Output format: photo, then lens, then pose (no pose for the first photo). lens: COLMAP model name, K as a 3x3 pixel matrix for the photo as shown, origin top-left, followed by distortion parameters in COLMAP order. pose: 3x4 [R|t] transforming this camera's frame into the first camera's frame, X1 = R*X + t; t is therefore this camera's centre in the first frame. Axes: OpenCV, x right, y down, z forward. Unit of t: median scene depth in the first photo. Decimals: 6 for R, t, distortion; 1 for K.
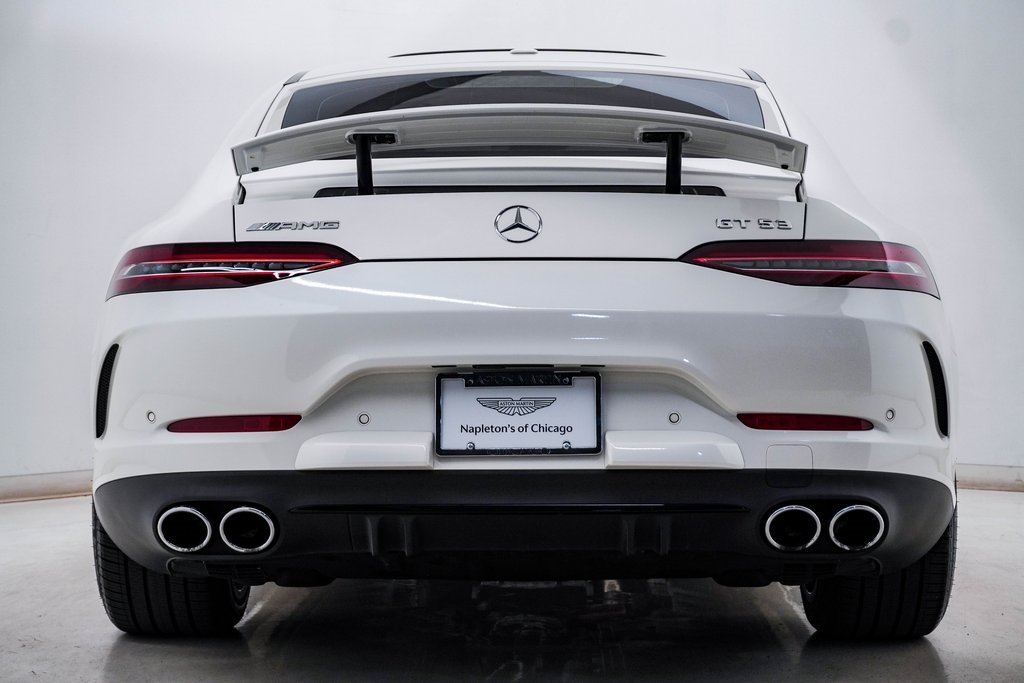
lens RADIAL K [[2169.4, 0, 512.0], [0, 2169.4, 341.5], [0, 0, 1]] dist [0.007636, 0.250697]
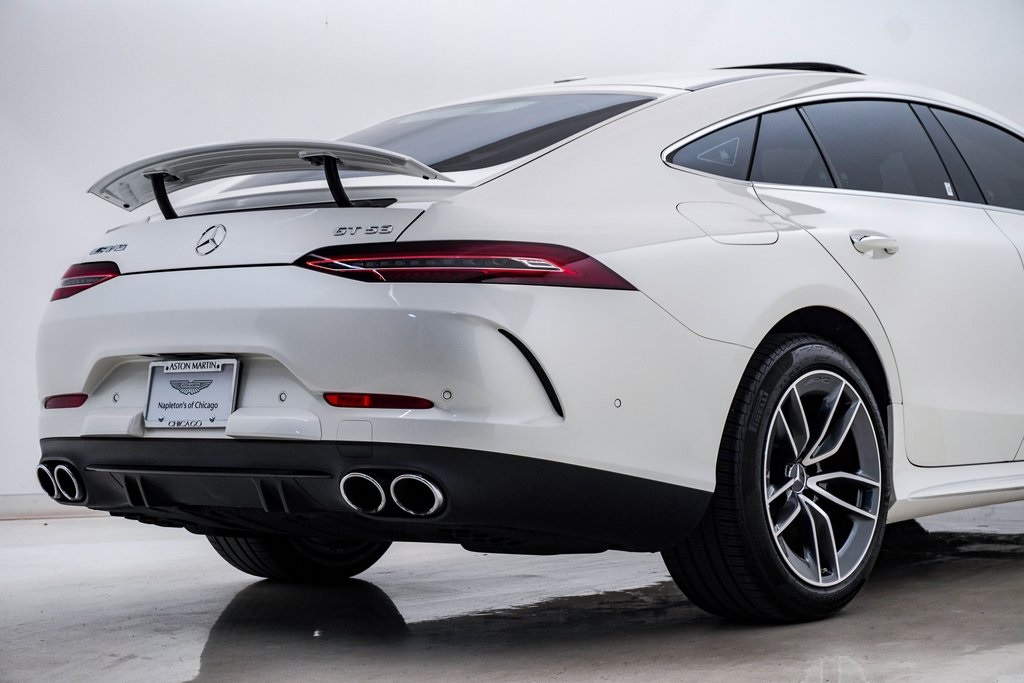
lens RADIAL K [[2169.4, 0, 512.0], [0, 2169.4, 341.5], [0, 0, 1]] dist [0.007636, 0.250697]
pose [[0.763699, -0.015502, -0.645386, 0.929806], [0.007275, 0.999855, -0.015407, 0.023847], [0.645531, 0.007071, 0.763701, 0.171175]]
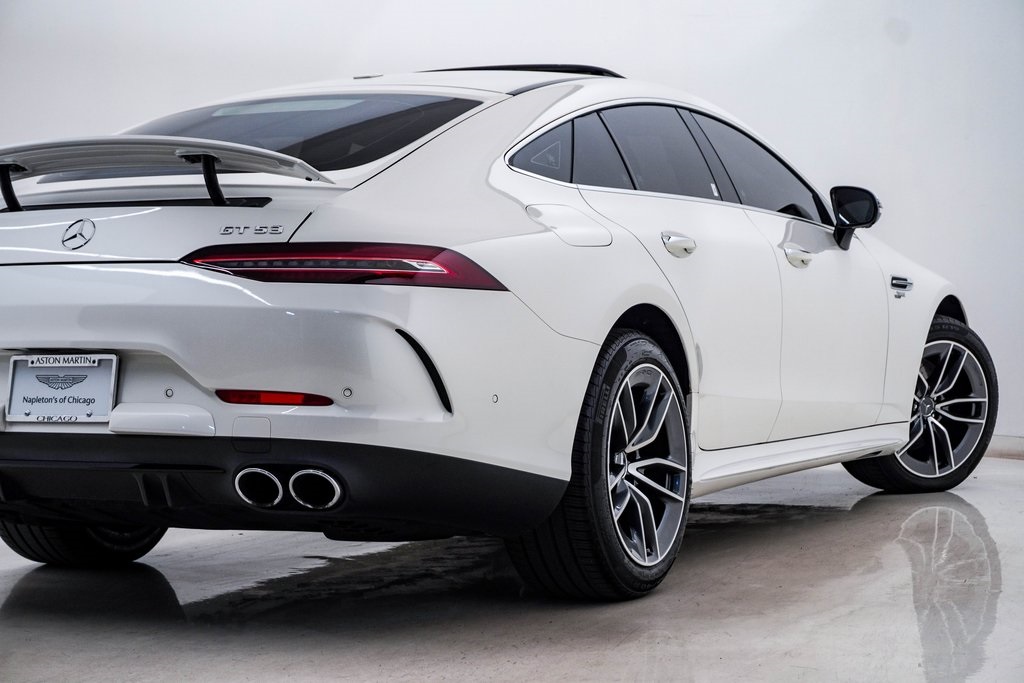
lens RADIAL K [[2169.4, 0, 512.0], [0, 2169.4, 341.5], [0, 0, 1]] dist [0.007636, 0.250697]
pose [[0.896531, 0.002083, -0.442976, 0.772673], [0.001399, 0.999971, 0.007534, -0.002173], [0.442978, -0.007374, 0.896502, 0.002961]]
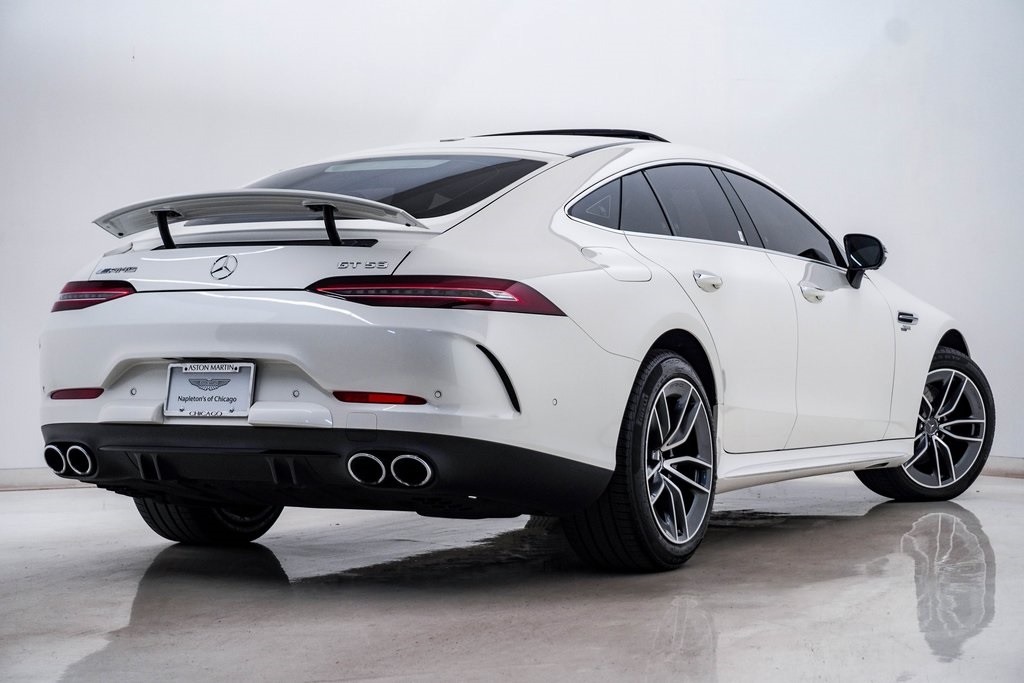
lens RADIAL K [[2169.4, 0, 512.0], [0, 2169.4, 341.5], [0, 0, 1]] dist [0.007636, 0.250697]
pose [[0.883862, 0.003066, -0.467737, 0.910260], [-0.009638, 0.999886, -0.011658, 0.014816], [0.467648, 0.014812, 0.883791, -0.269944]]
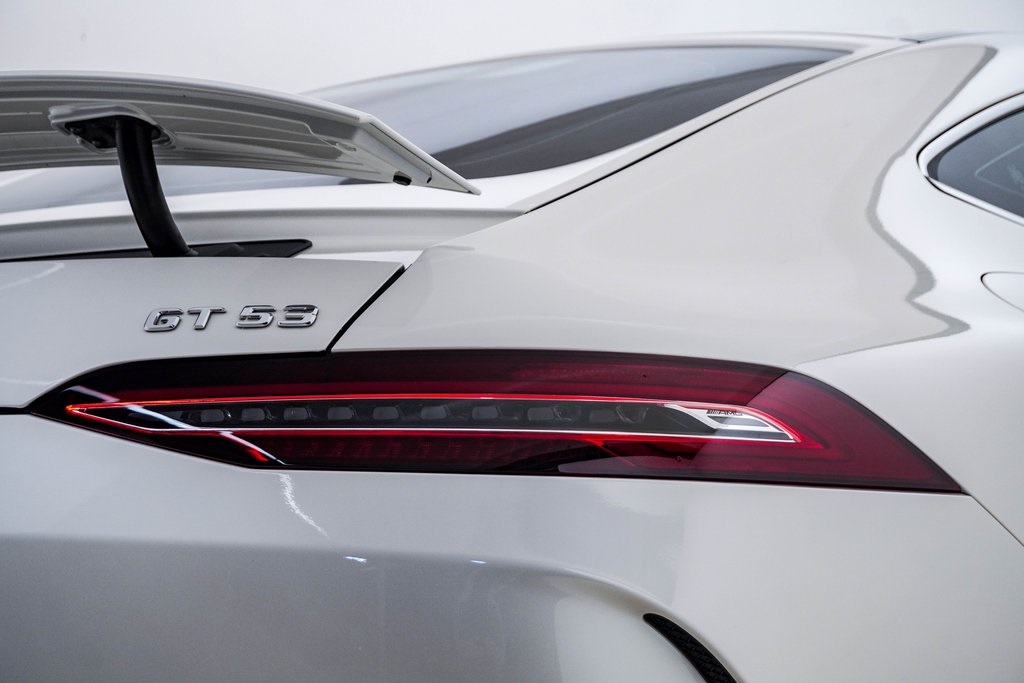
lens RADIAL K [[2169.4, 0, 512.0], [0, 2169.4, 341.5], [0, 0, 1]] dist [0.007636, 0.250697]
pose [[0.835710, -0.040045, -0.547709, 0.386275], [-0.001635, 0.997152, -0.075400, -0.019092], [0.549168, 0.063908, 0.833265, 0.696311]]
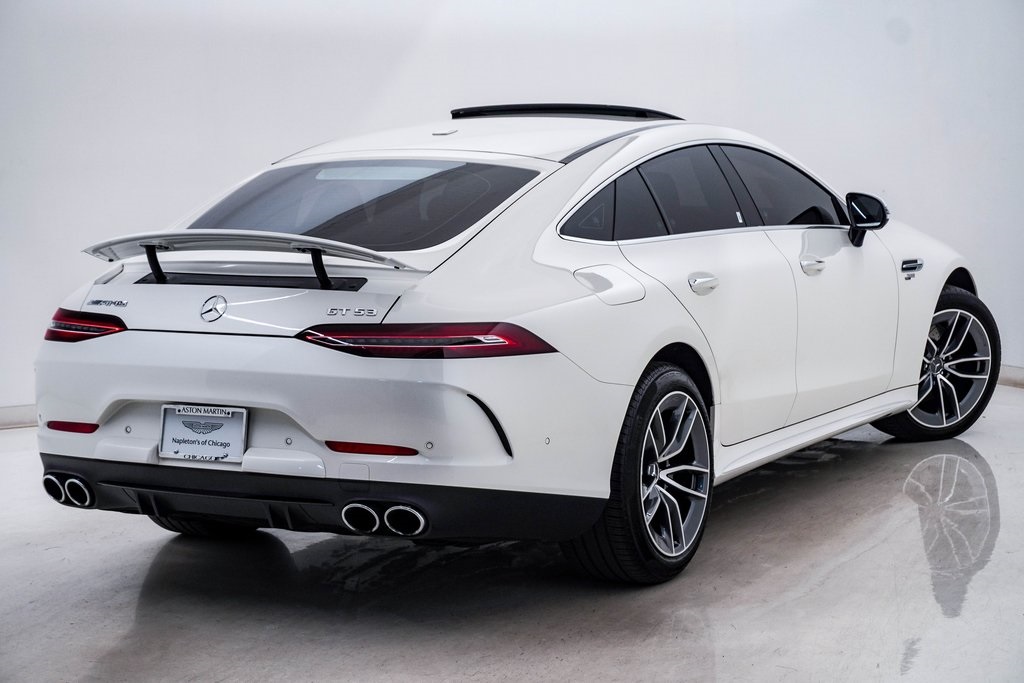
lens RADIAL K [[2169.4, 0, 512.0], [0, 2169.4, 341.5], [0, 0, 1]] dist [0.007636, 0.250697]
pose [[0.878200, 0.040988, -0.476533, 0.926815], [0.007378, 0.995042, 0.099182, -0.182730], [0.478236, -0.090618, 0.873544, -0.247101]]
